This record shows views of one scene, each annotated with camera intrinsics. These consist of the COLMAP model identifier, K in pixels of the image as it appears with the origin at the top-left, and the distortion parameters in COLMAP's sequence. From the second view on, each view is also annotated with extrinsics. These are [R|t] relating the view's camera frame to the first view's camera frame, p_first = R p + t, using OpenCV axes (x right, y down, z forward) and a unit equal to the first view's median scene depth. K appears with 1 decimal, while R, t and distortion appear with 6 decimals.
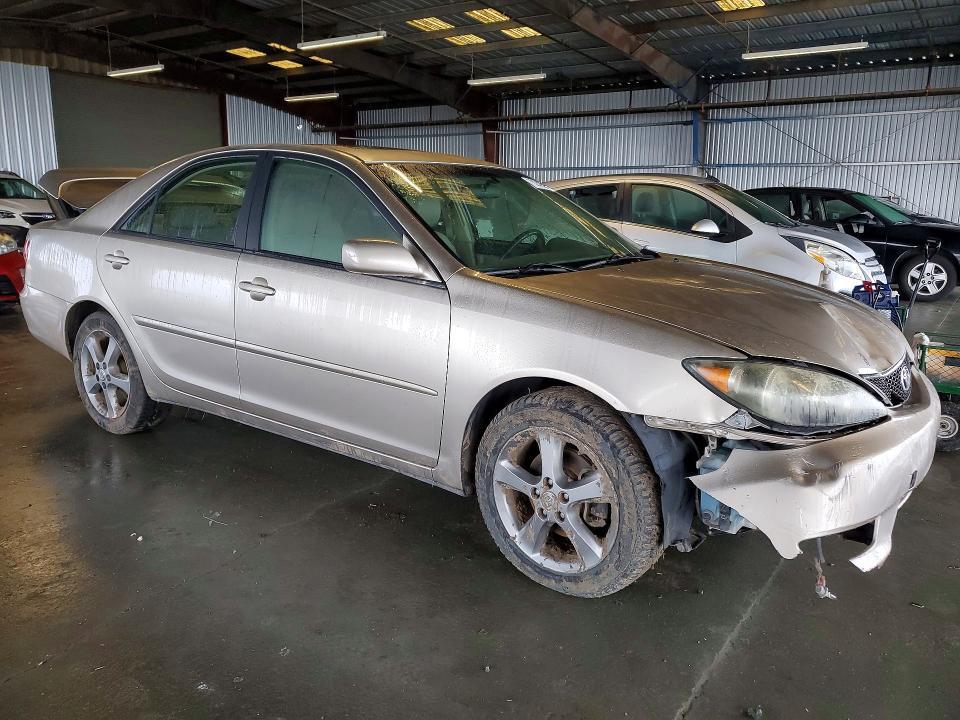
lens RADIAL K [[756.1, 0, 480.0], [0, 756.1, 360.0], [0, 0, 1]] dist [0.010440, -0.000088]
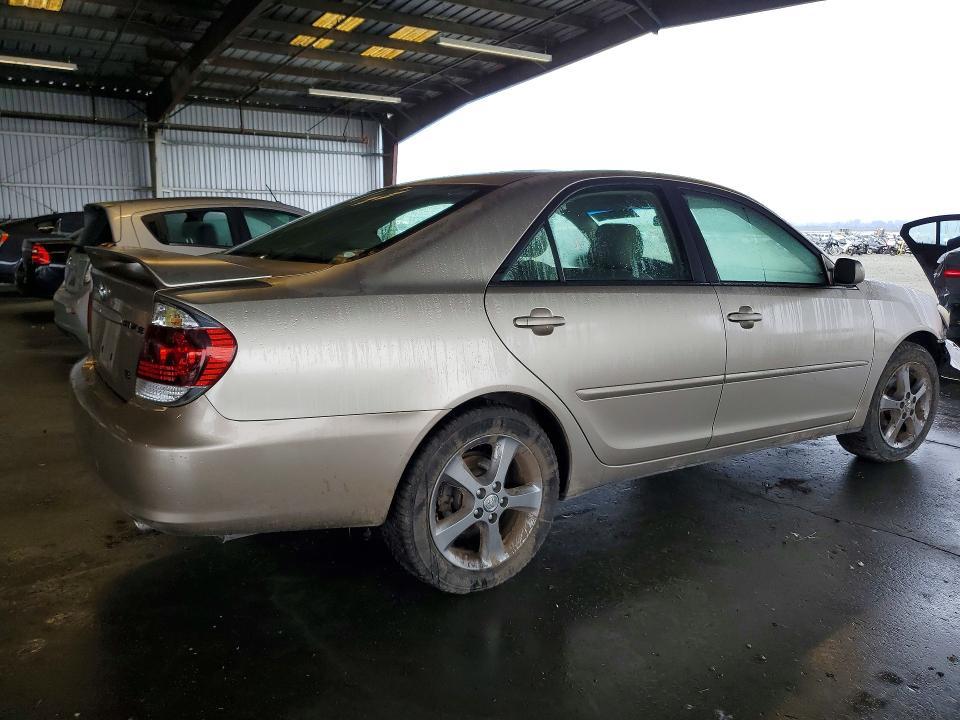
lens RADIAL K [[773.3, 0, 480.0], [0, 773.3, 360.0], [0, 0, 1]] dist [-0.009526, -0.002889]
pose [[0.342875, -0.171337, 0.923623, -0.845458], [0.197957, 0.974325, 0.107255, -0.134206], [-0.918286, 0.146063, 0.367989, 0.577547]]
